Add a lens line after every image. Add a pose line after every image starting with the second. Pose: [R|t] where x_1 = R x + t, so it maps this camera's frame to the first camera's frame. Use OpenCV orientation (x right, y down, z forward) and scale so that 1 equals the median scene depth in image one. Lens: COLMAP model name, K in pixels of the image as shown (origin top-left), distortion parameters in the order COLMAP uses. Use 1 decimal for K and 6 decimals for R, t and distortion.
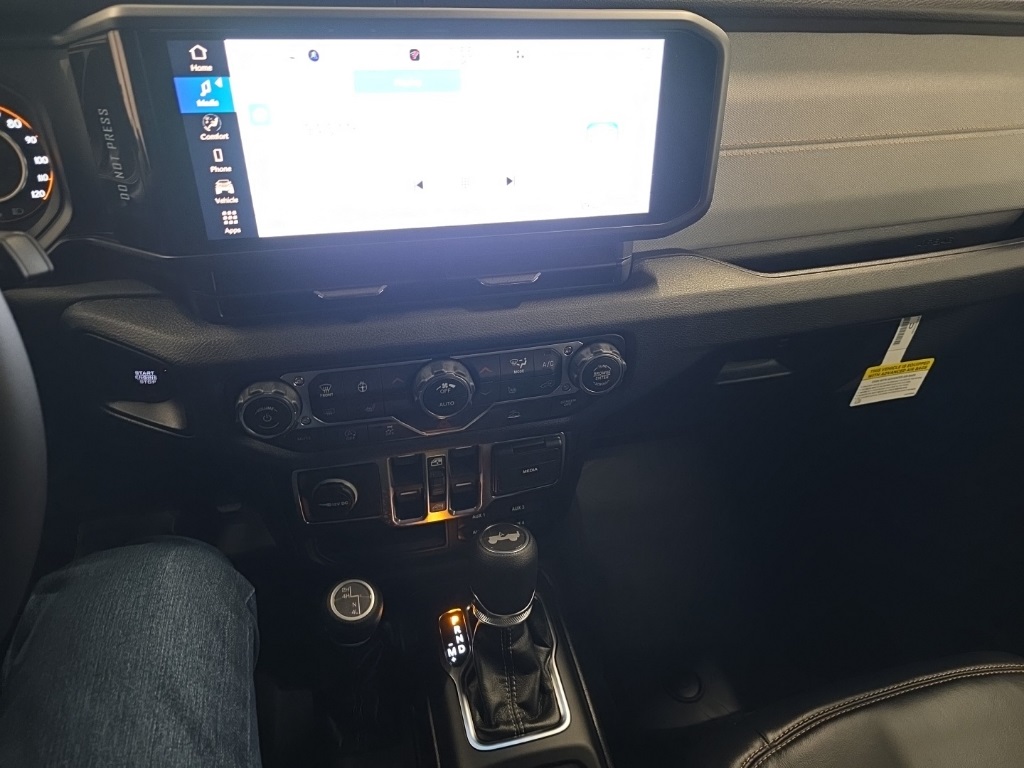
lens RADIAL K [[694.0, 0, 518.0], [0, 694.0, 374.2], [0, 0, 1]] dist [0.046967, -0.043169]
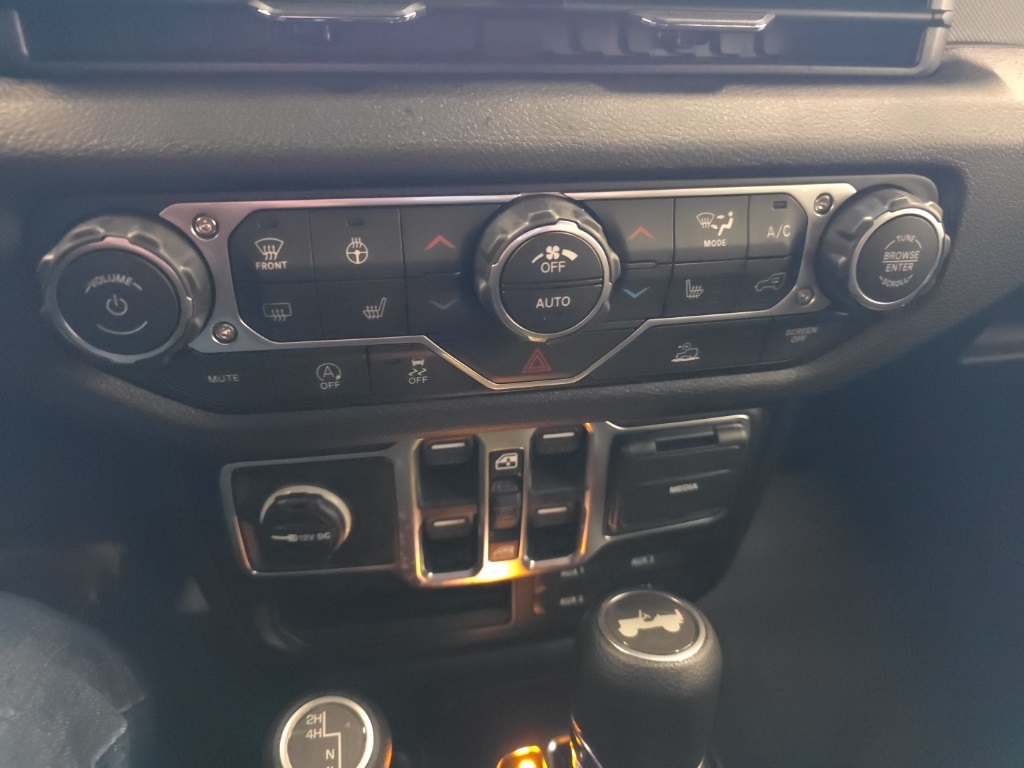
lens RADIAL K [[694.0, 0, 513.3], [0, 694.0, 370.6], [0, 0, 1]] dist [0.004975, -0.002853]
pose [[0.998201, 0.024868, -0.054549, -0.088918], [-0.028949, 0.996737, -0.075348, 0.100527], [0.052497, 0.076791, 0.995664, 0.502986]]
